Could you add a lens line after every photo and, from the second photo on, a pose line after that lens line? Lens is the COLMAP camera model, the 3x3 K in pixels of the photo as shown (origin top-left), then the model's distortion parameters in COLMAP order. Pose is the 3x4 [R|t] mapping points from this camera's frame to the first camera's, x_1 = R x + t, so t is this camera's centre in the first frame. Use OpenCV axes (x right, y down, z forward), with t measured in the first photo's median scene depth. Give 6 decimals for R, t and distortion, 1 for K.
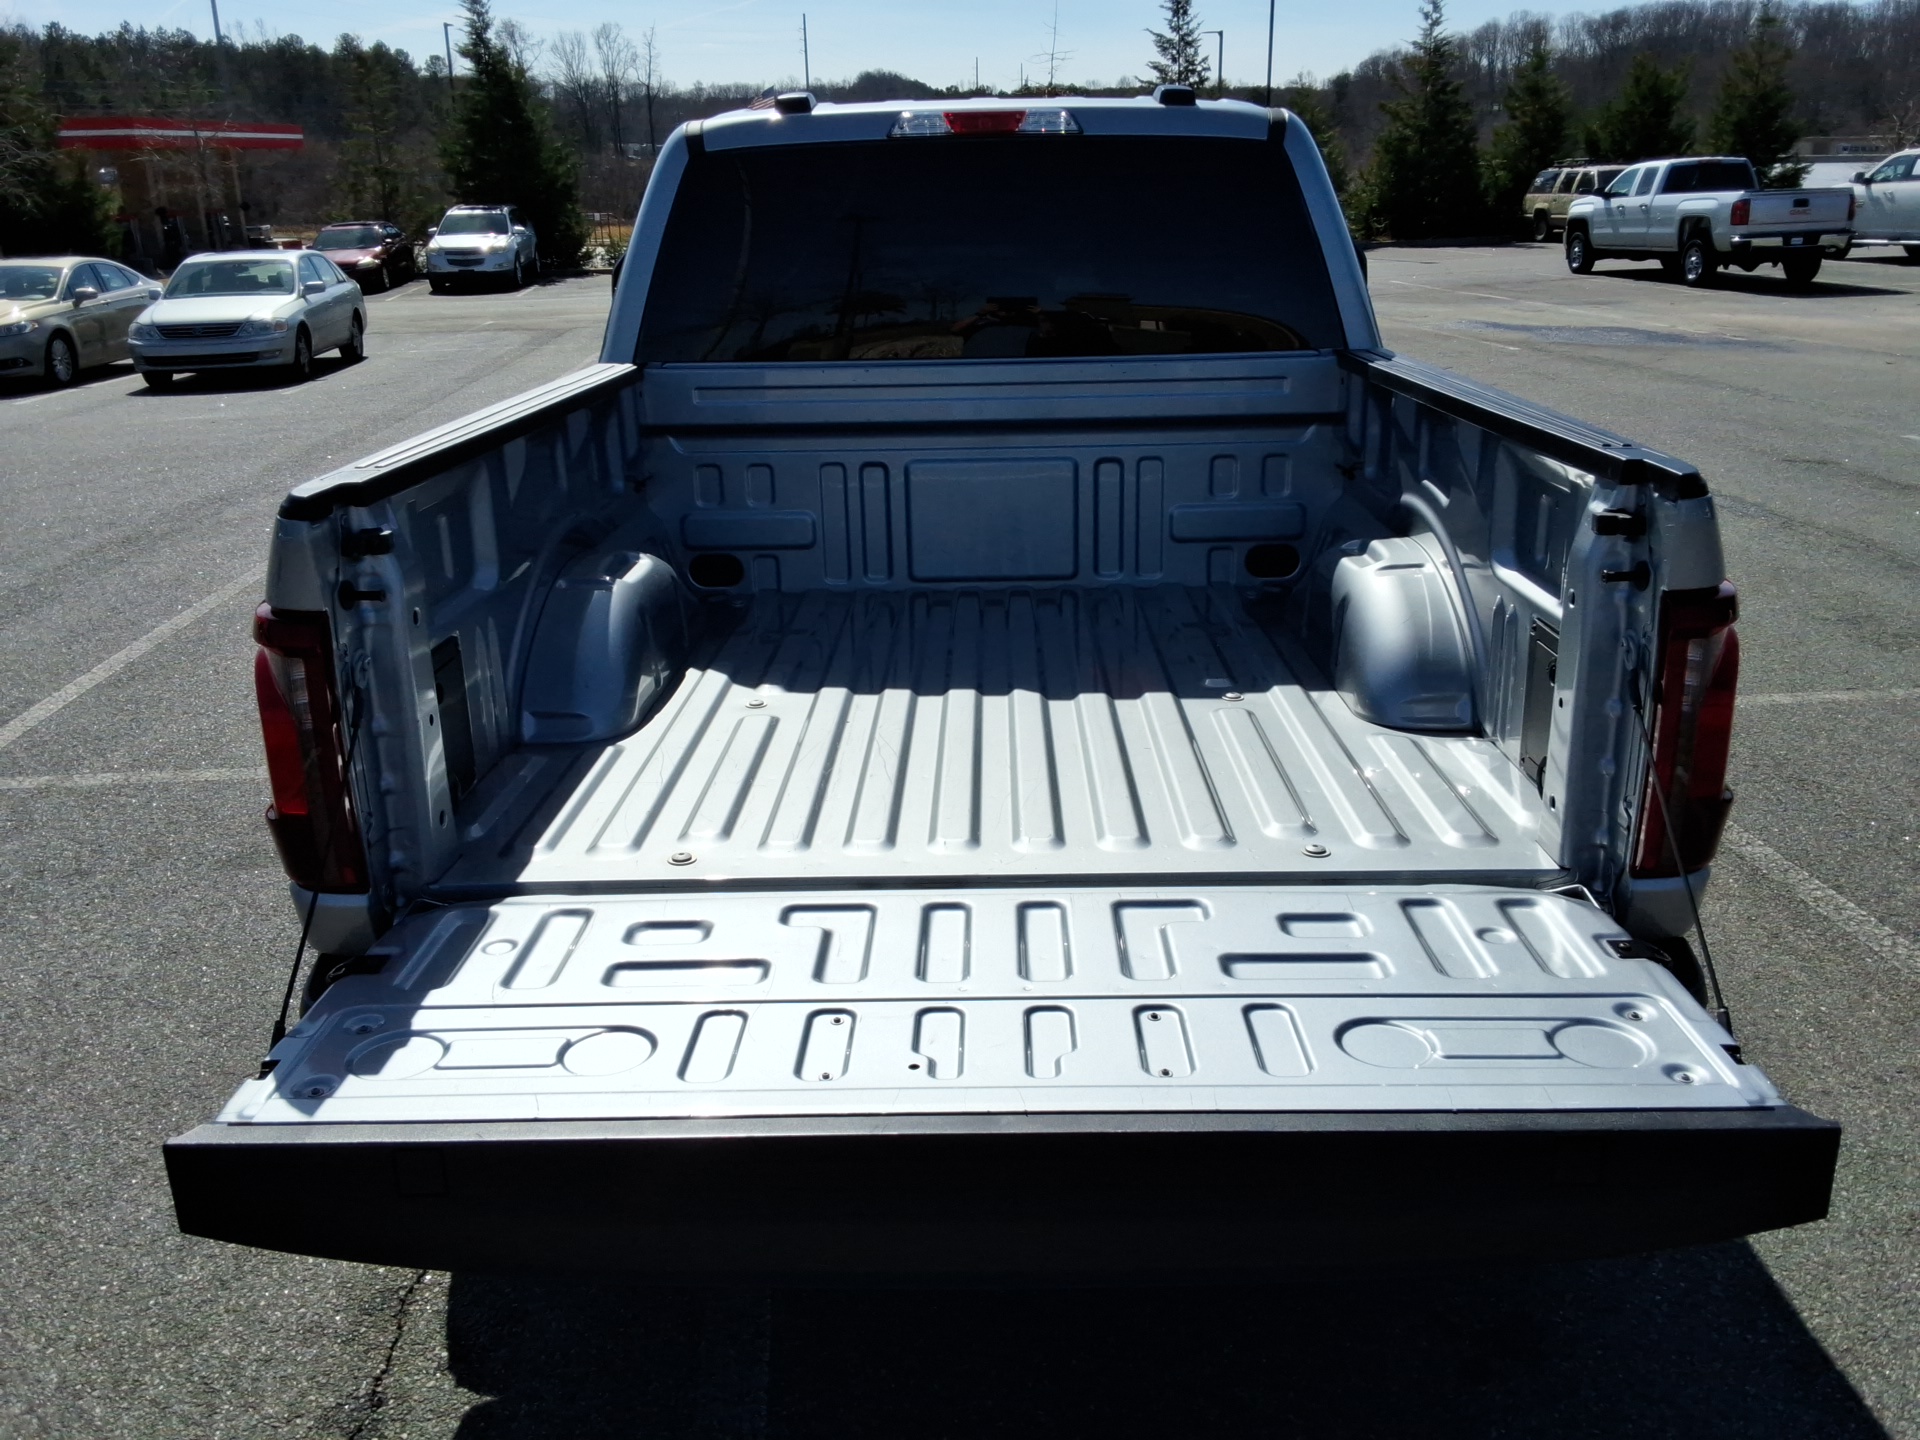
lens RADIAL K [[1552.6, 0, 973.7], [0, 1552.6, 711.1], [0, 0, 1]] dist [0.109254, -0.169318]
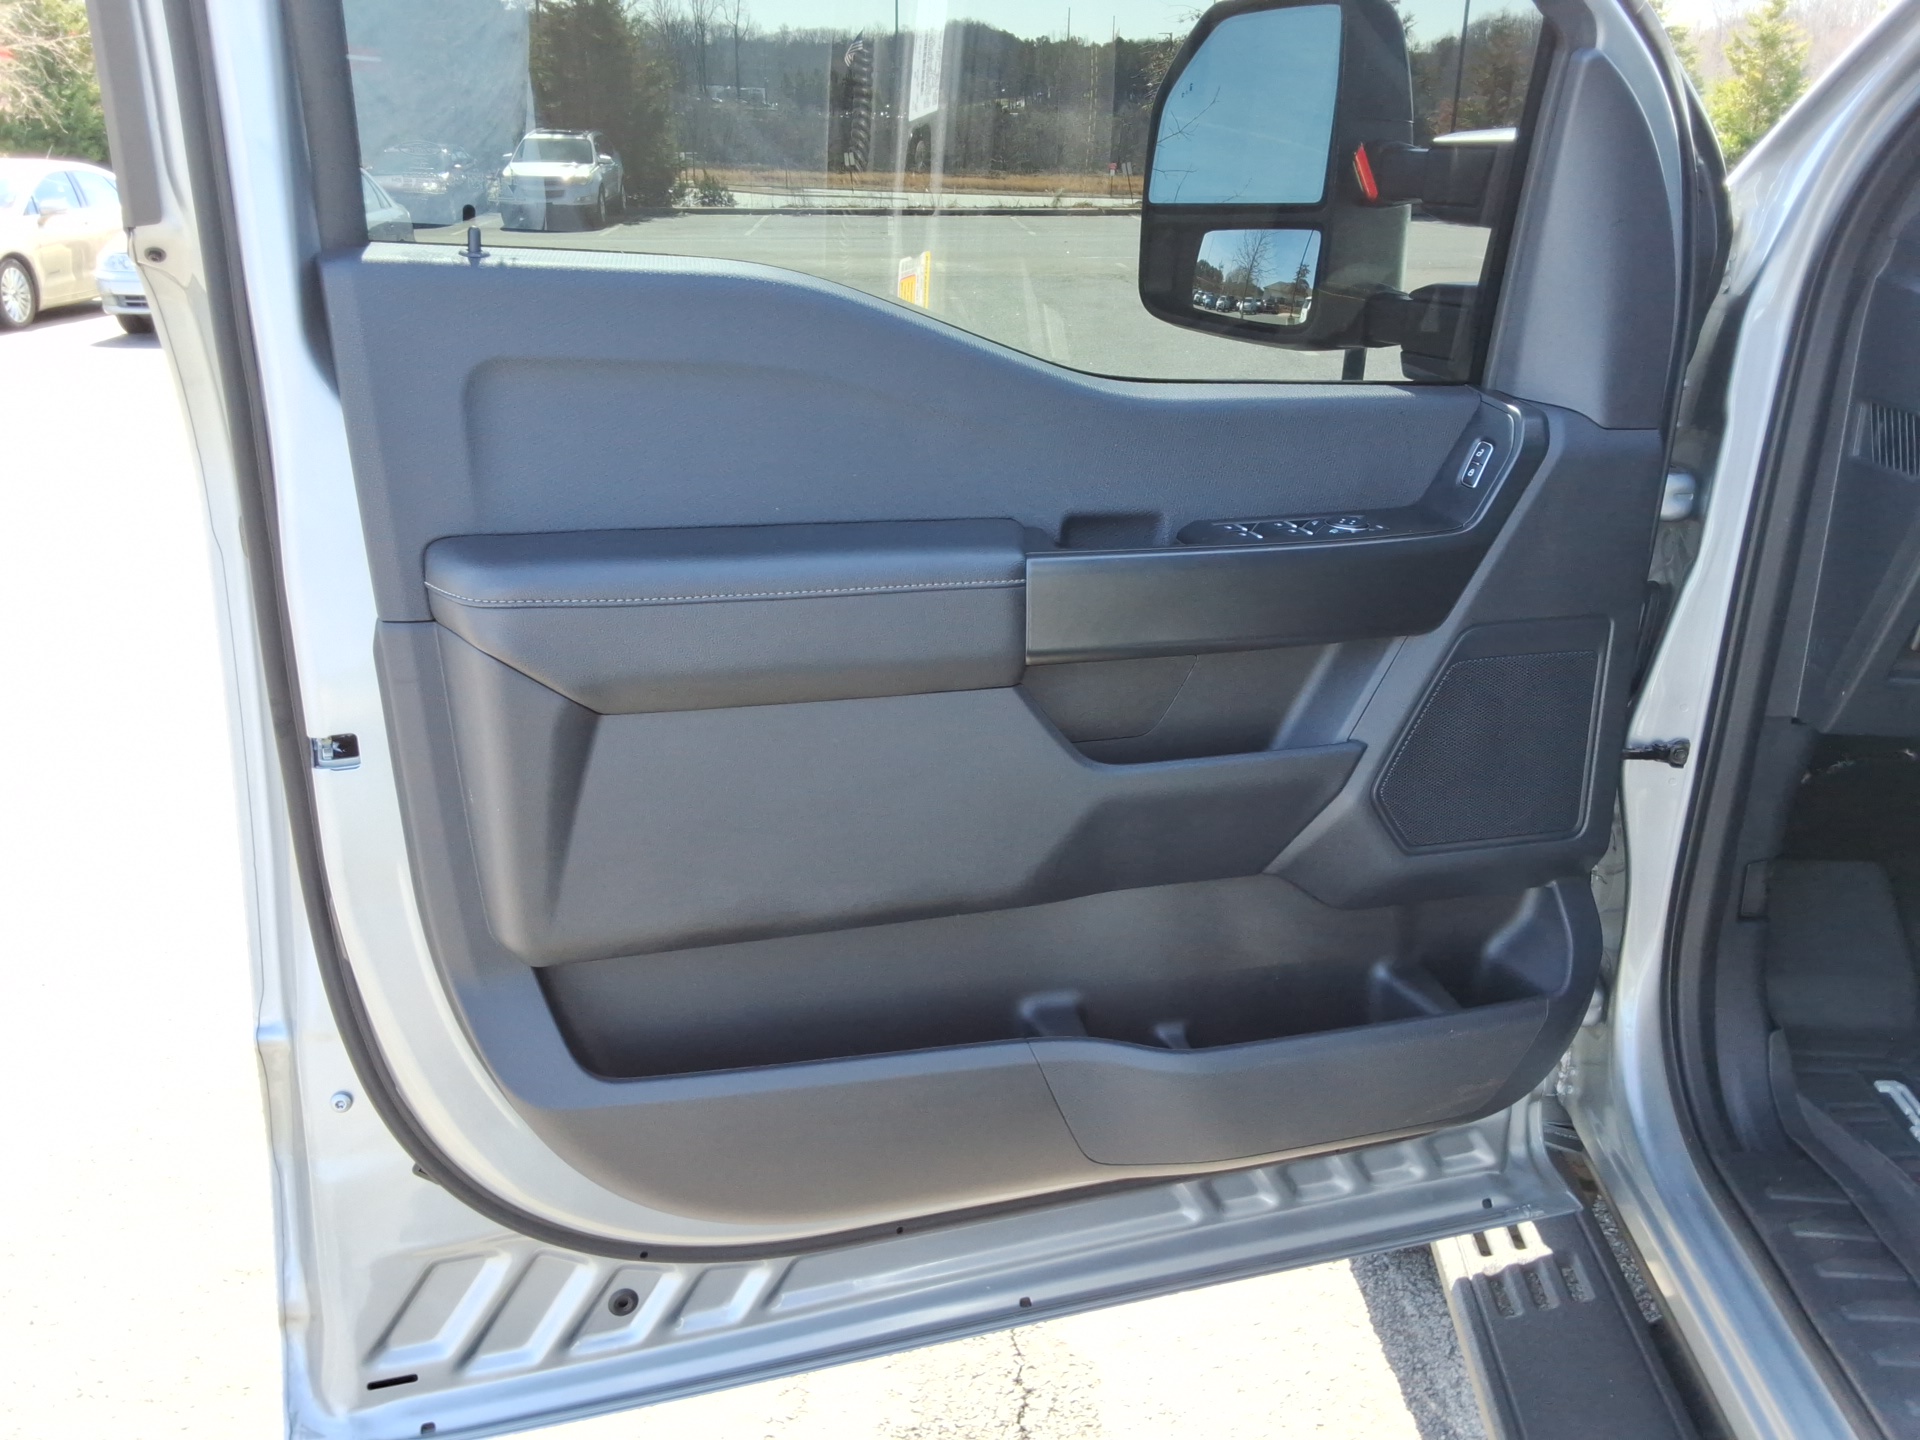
lens RADIAL K [[1552.6, 0, 970.4], [0, 1552.6, 726.6], [0, 0, 1]] dist [0.109254, -0.169318]
pose [[0.998163, 0.048429, -0.036405, -0.039003], [-0.047175, 0.998289, 0.034546, -0.030781], [0.038016, -0.032765, 0.998740, 0.124115]]
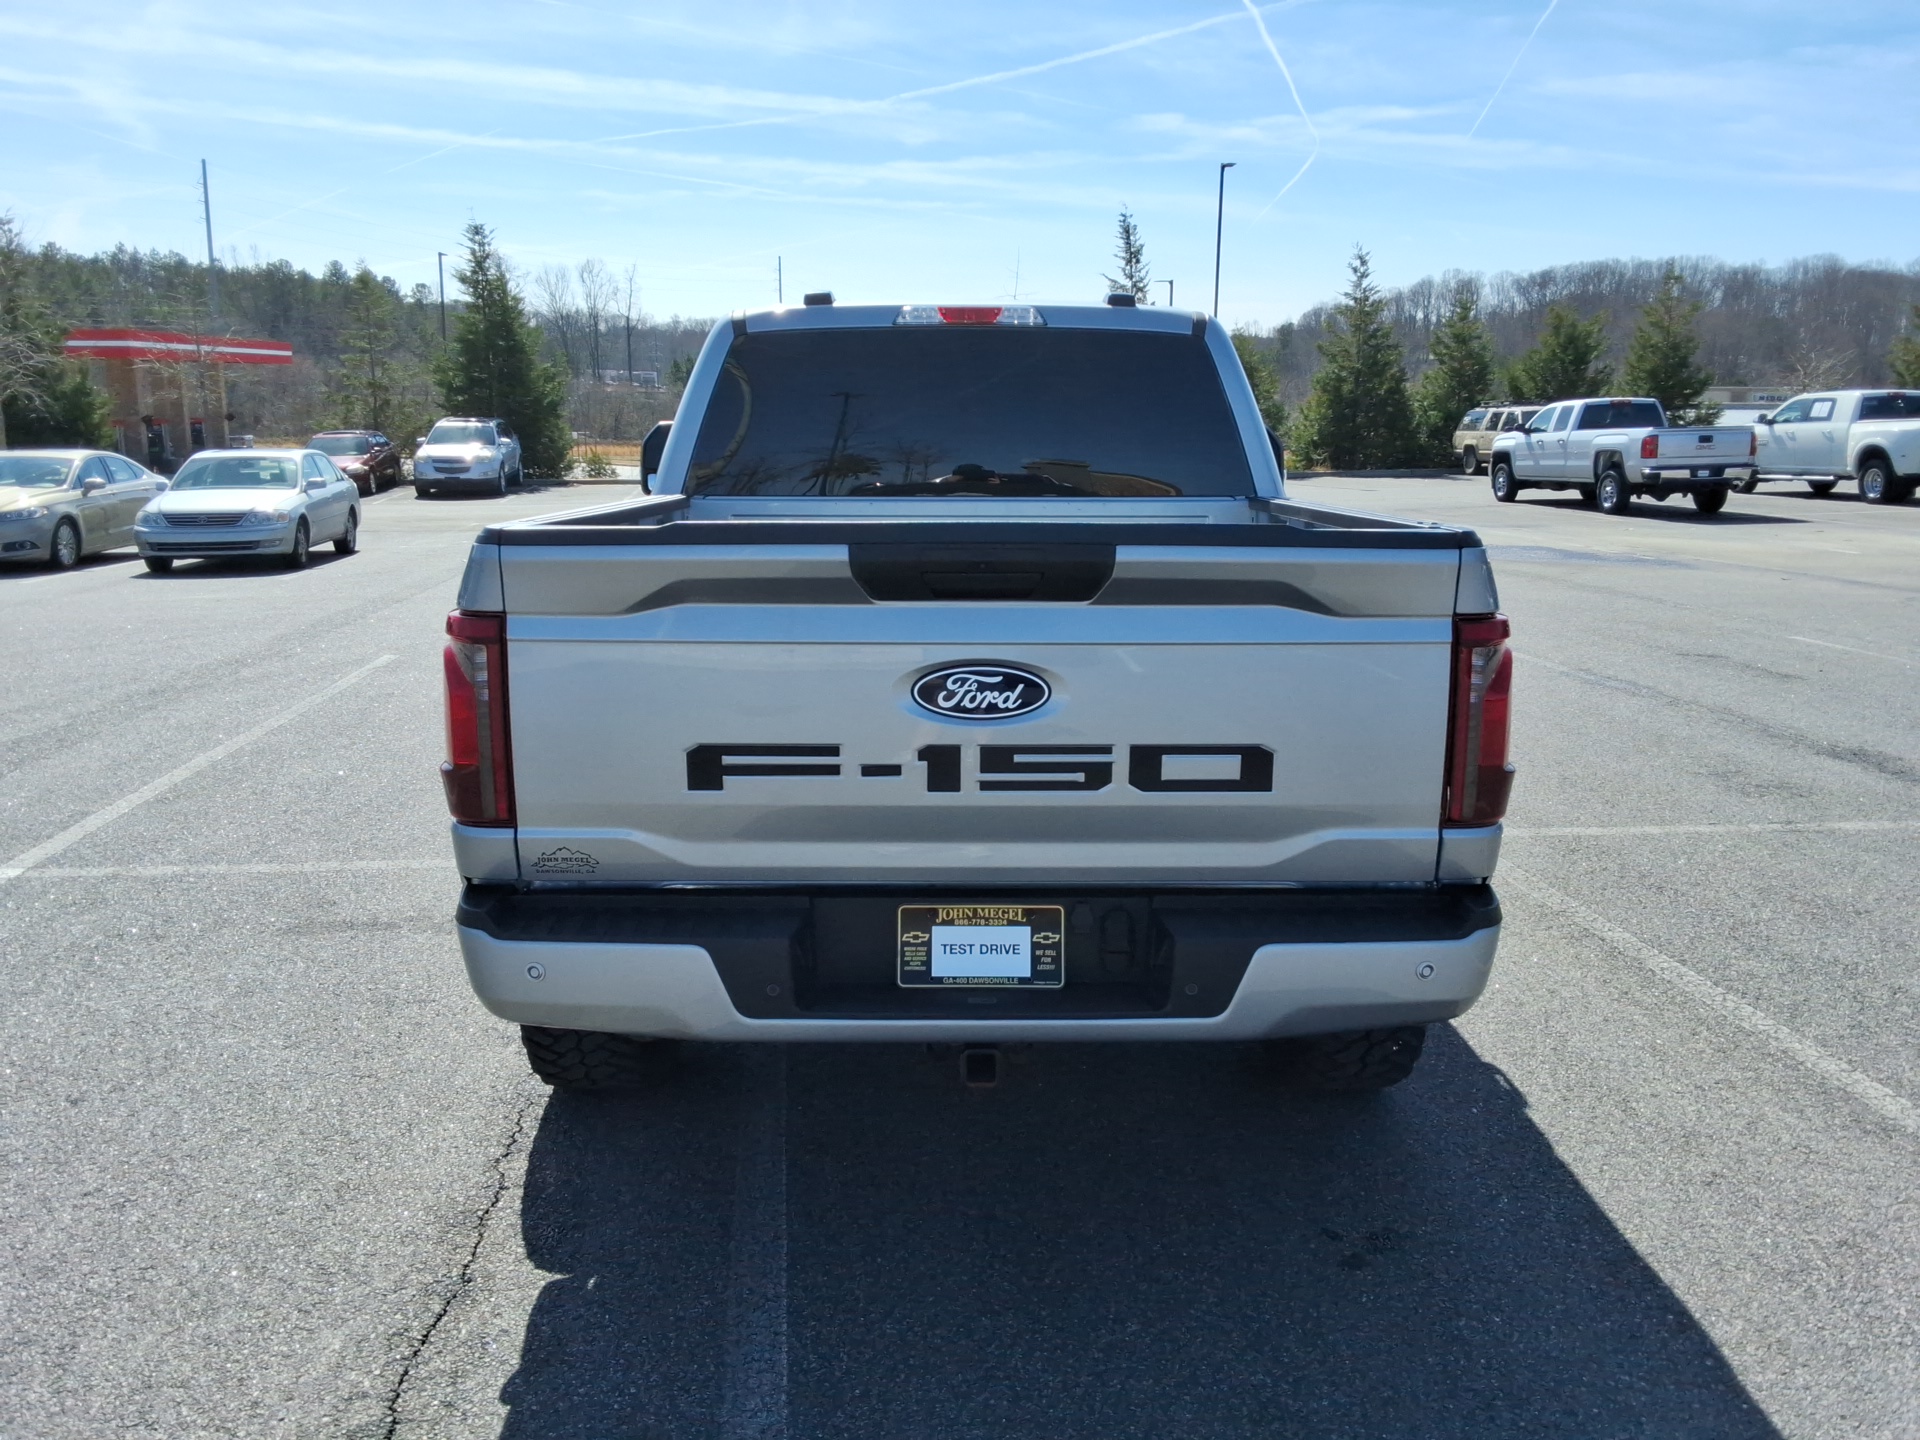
lens RADIAL K [[1552.6, 0, 975.2], [0, 1552.6, 711.1], [0, 0, 1]] dist [0.109254, -0.169318]
pose [[0.999467, 0.017316, 0.027684, -0.001630], [-0.013376, 0.990527, -0.136663, 0.011110], [-0.029788, 0.136220, 0.990231, -0.020008]]
